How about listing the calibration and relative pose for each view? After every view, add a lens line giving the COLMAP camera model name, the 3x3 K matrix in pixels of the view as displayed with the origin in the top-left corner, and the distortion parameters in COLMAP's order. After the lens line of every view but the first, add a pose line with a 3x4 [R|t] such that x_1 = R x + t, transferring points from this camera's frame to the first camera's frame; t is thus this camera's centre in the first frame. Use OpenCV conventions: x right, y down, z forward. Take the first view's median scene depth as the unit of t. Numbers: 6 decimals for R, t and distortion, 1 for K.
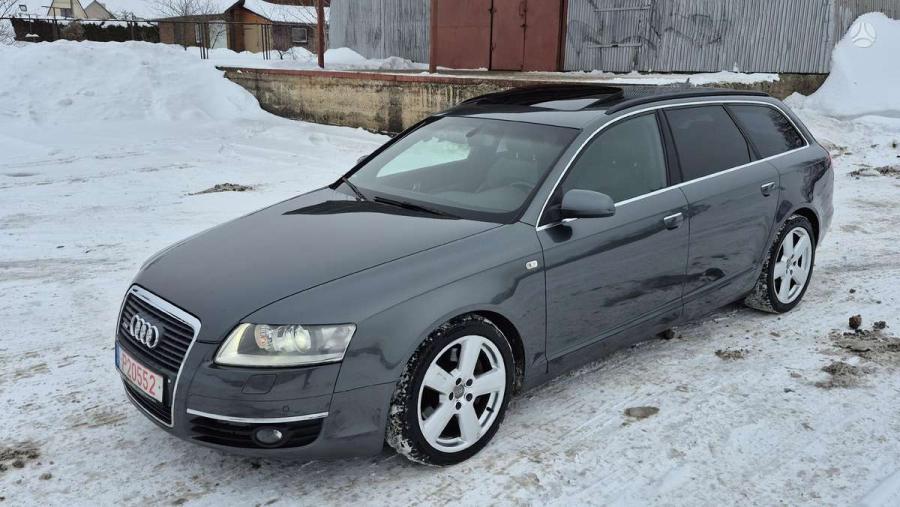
lens RADIAL K [[775.1, 0, 450.9], [0, 775.1, 226.9], [0, 0, 1]] dist [0.122450, -0.173233]
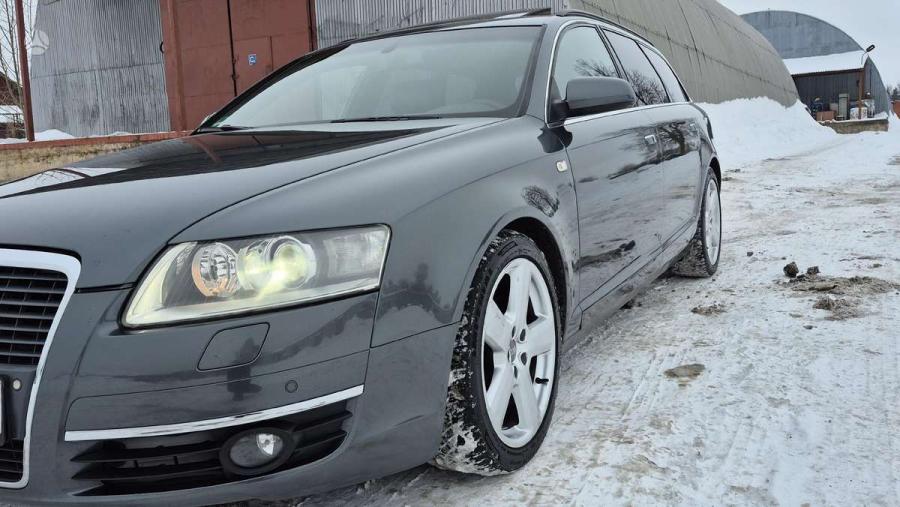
lens RADIAL K [[775.1, 0, 450.9], [0, 775.1, 226.9], [0, 0, 1]] dist [0.122450, -0.173233]
pose [[0.935907, -0.085548, 0.341702, -0.252501], [0.127245, 0.986664, -0.101499, 0.174359], [-0.328462, 0.138473, 0.934311, 0.416657]]
